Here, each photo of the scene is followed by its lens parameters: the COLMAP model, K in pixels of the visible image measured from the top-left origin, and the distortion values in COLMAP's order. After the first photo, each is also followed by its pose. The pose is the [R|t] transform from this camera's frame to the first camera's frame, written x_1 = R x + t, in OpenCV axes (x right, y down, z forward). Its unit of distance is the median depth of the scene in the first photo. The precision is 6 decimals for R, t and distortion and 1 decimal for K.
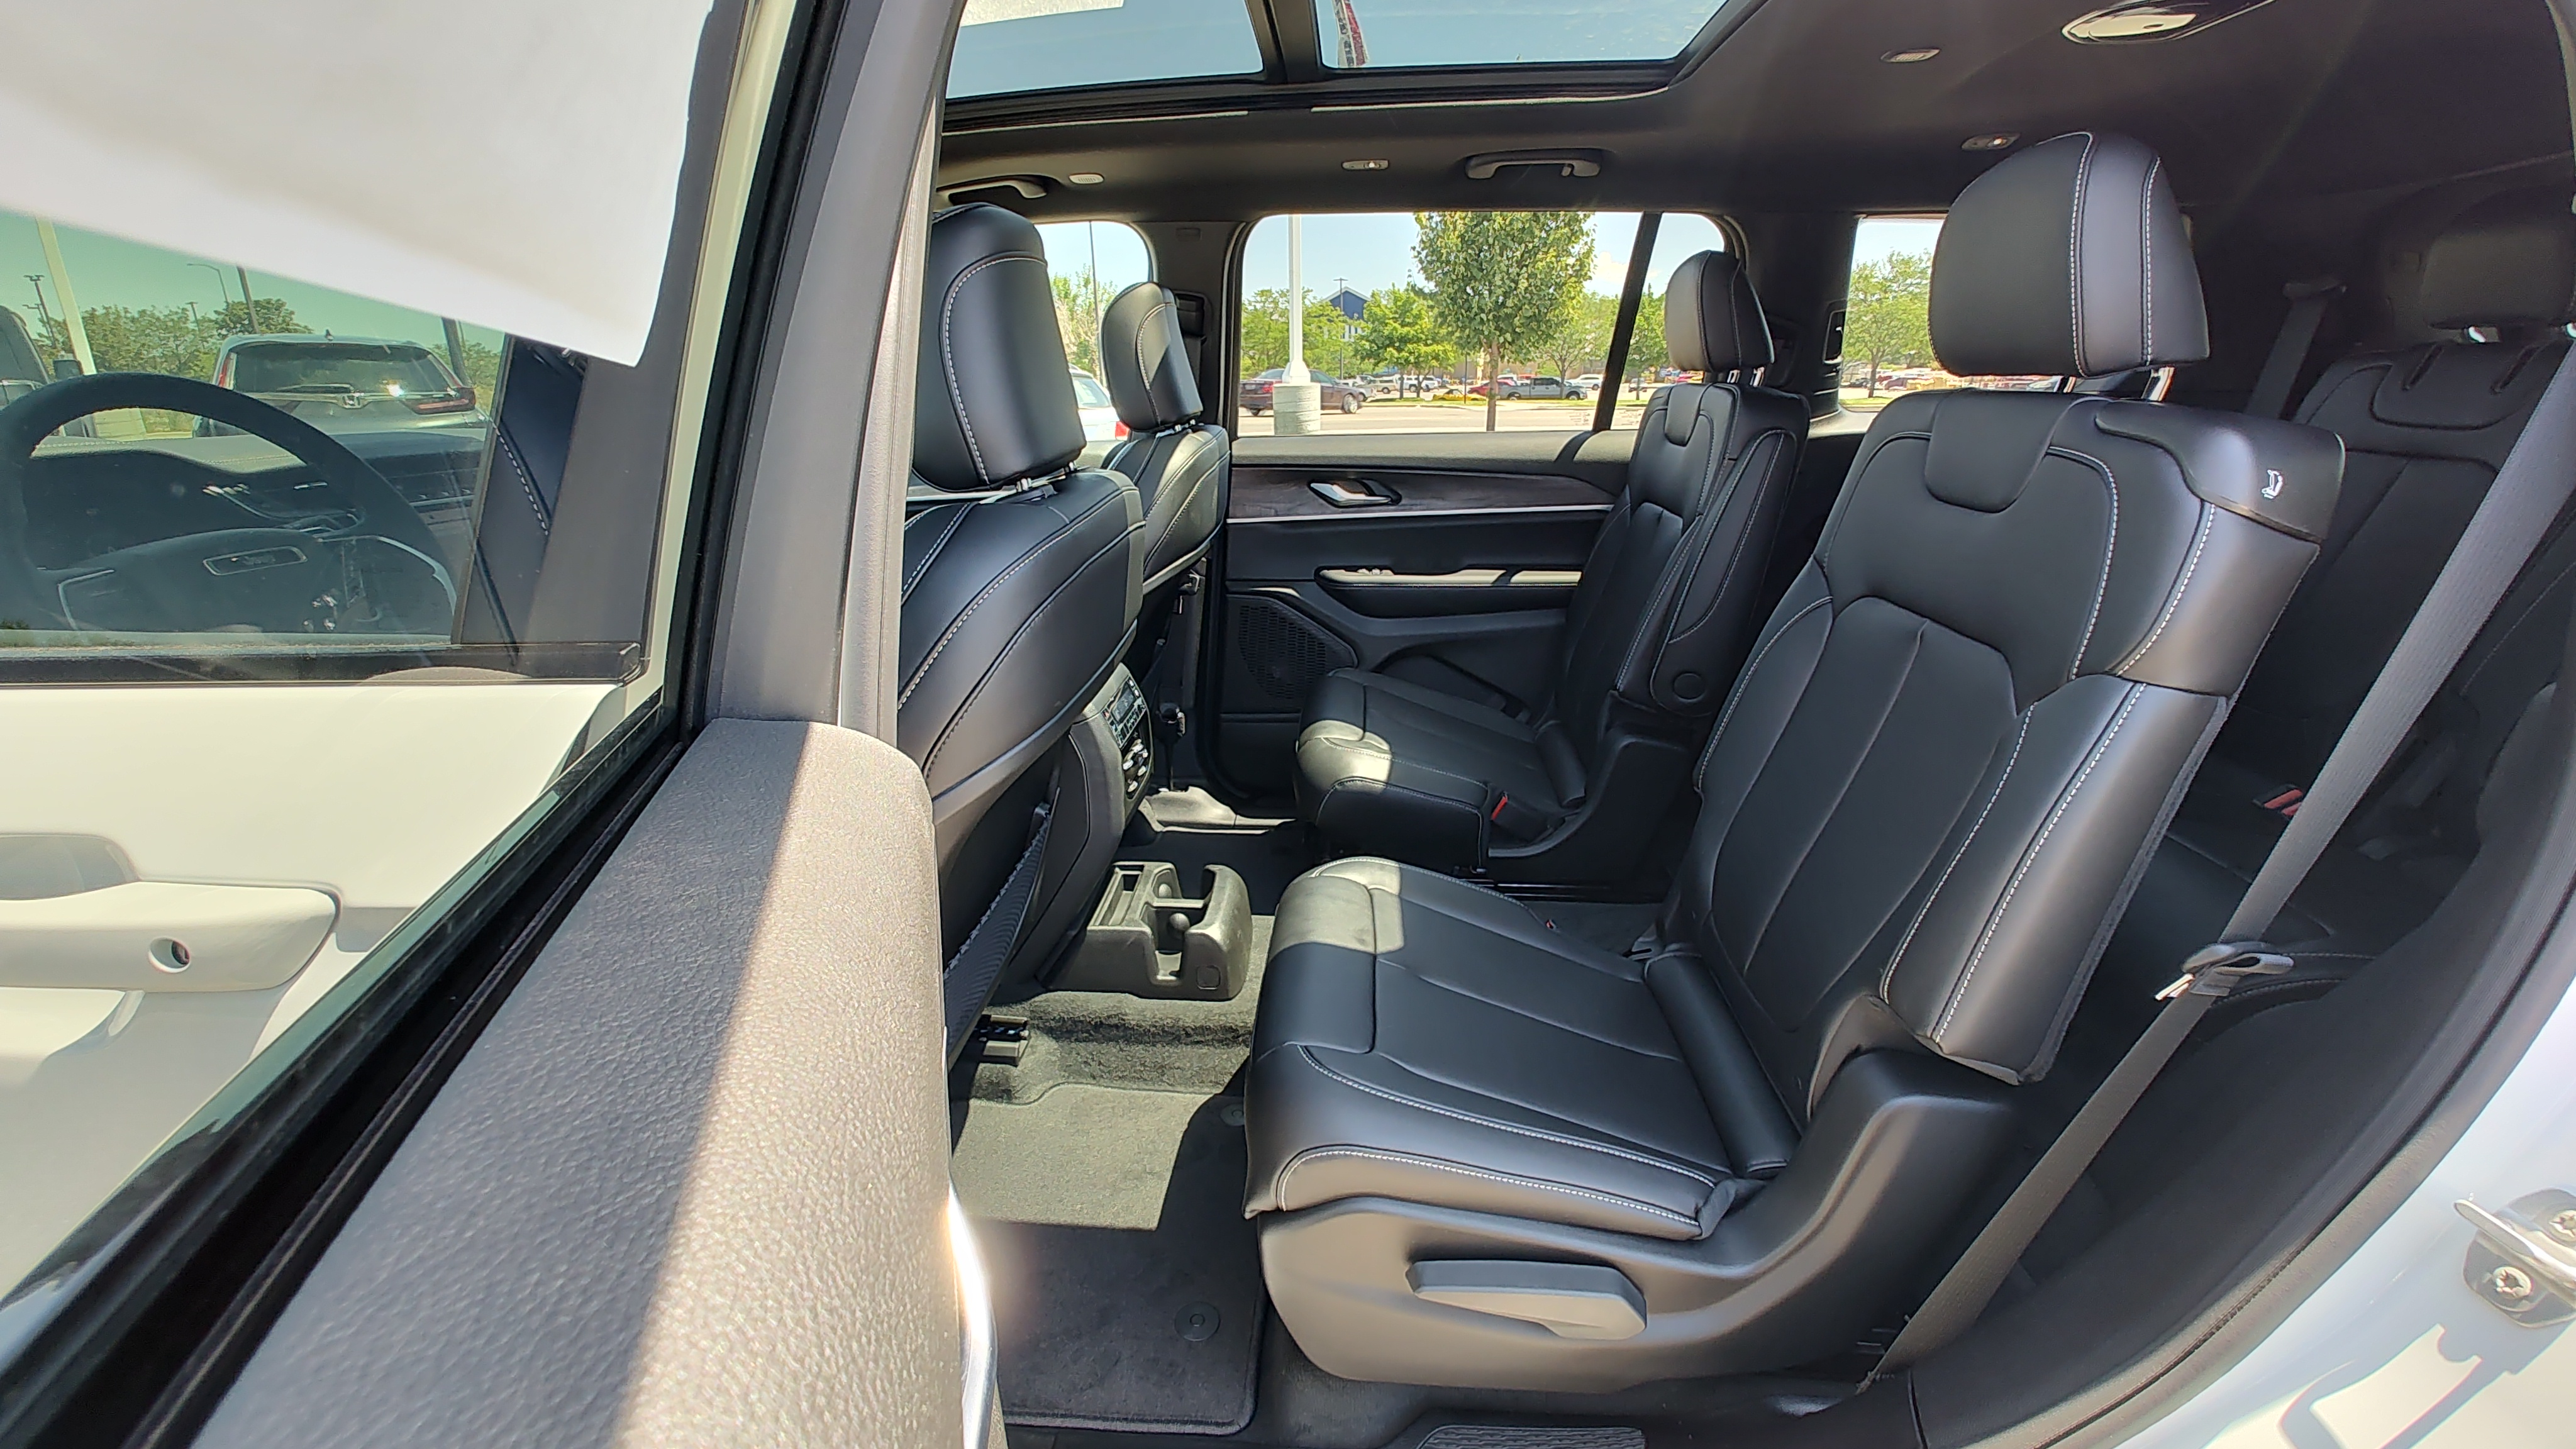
lens RADIAL K [[1078.1, 0, 1295.1], [0, 1078.1, 702.0], [0, 0, 1]] dist [0.001846, 0.002474]
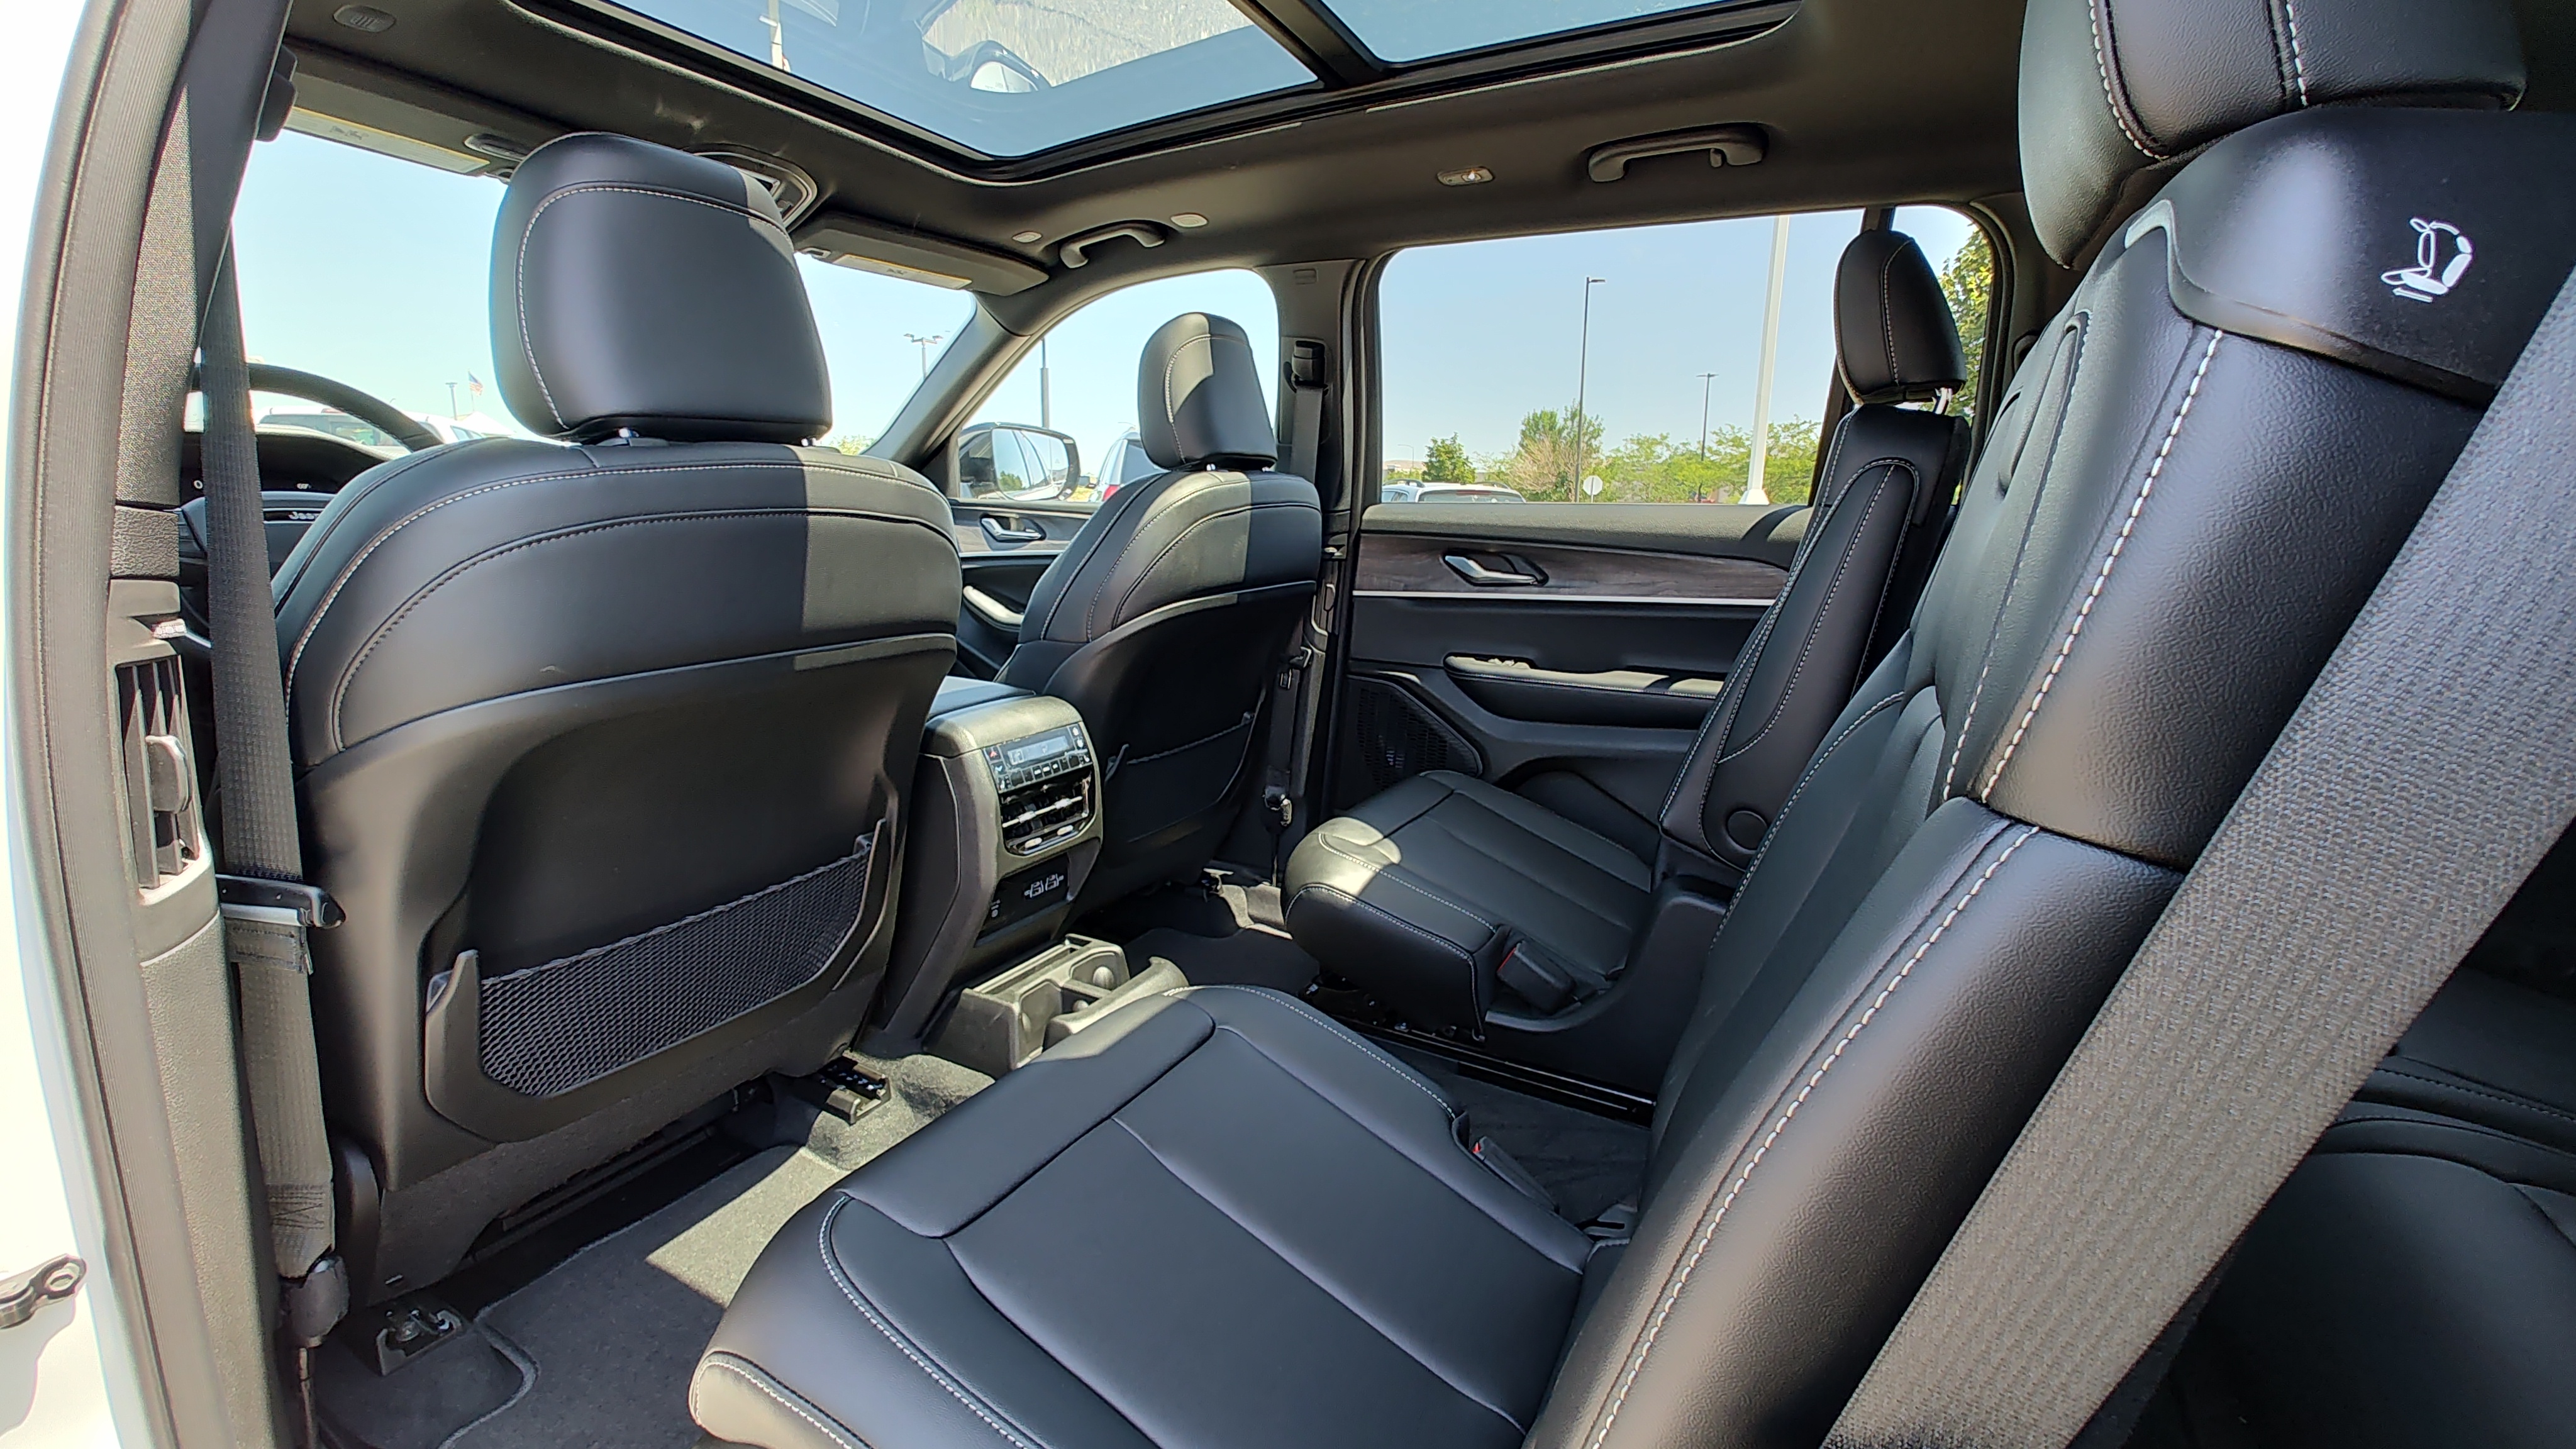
lens RADIAL K [[1078.1, 0, 1300.7], [0, 1078.1, 717.6], [0, 0, 1]] dist [0.001846, 0.002474]
pose [[0.906960, 0.106505, -0.407531, 0.276744], [-0.147834, 0.986446, -0.071206, 0.004470], [0.394423, 0.124827, 0.910411, 0.180578]]
